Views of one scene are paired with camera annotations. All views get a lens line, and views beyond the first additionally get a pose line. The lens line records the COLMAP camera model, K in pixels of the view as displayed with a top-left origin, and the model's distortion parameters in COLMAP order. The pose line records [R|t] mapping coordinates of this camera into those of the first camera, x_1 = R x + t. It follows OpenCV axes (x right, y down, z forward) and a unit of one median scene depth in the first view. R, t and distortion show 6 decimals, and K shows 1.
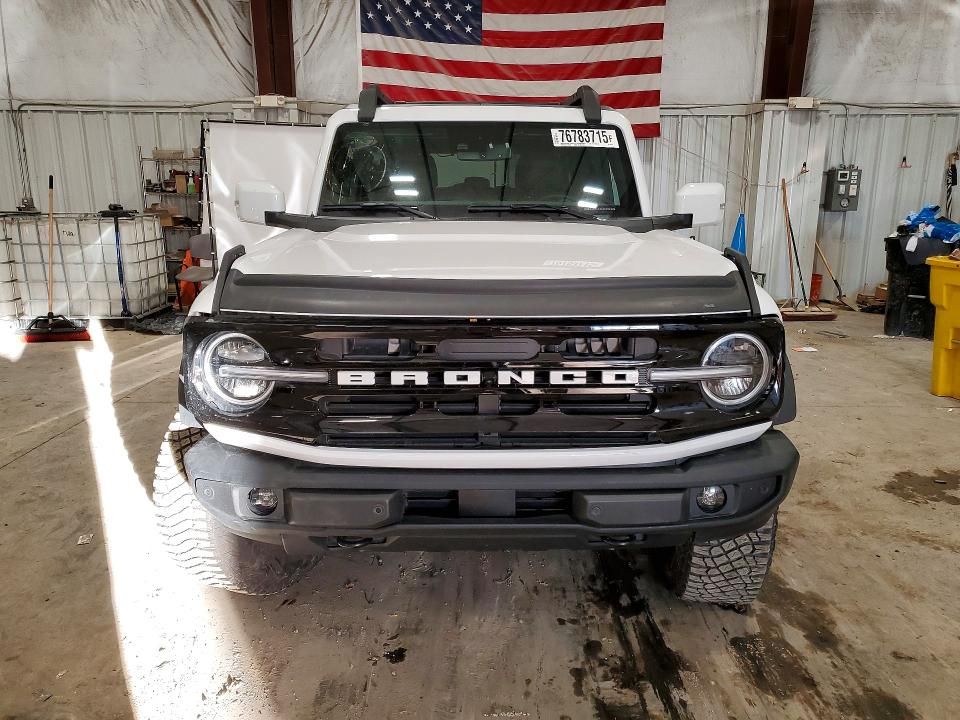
lens RADIAL K [[734.9, 0, 480.0], [0, 734.9, 360.0], [0, 0, 1]] dist [0.016959, 0.010572]
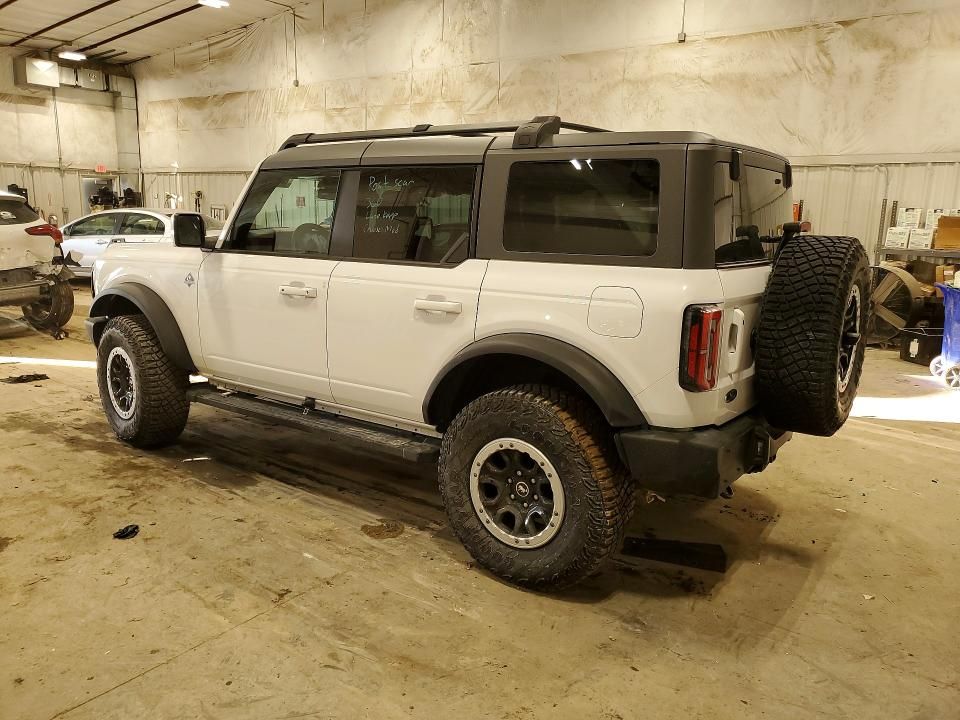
lens RADIAL K [[722.9, 0, 480.0], [0, 722.9, 360.0], [0, 0, 1]] dist [0.012535, 0.011994]
pose [[-0.581645, 0.146346, -0.800170, 0.849378], [-0.216053, 0.920558, 0.325414, -0.428147], [0.784226, 0.362155, -0.503820, 1.730167]]
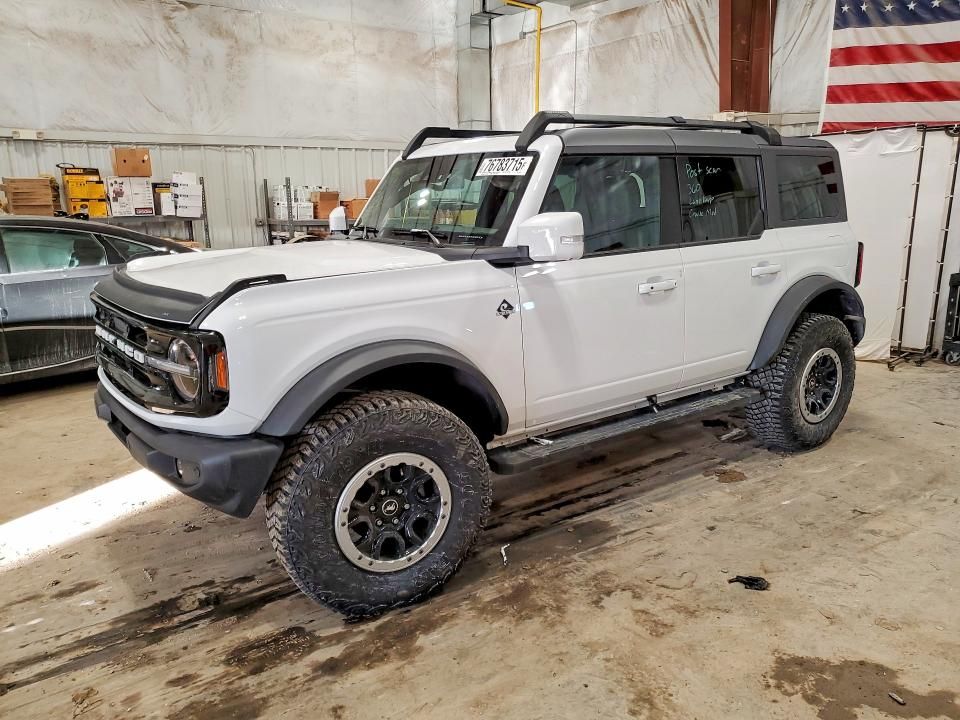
lens RADIAL K [[734.9, 0, 480.0], [0, 734.9, 360.0], [0, 0, 1]] dist [0.016959, 0.010572]
pose [[0.588080, 0.168702, -0.791013, 0.825027], [-0.175352, 0.981337, 0.078927, -0.094470], [0.789565, 0.092290, 0.606687, 0.318799]]
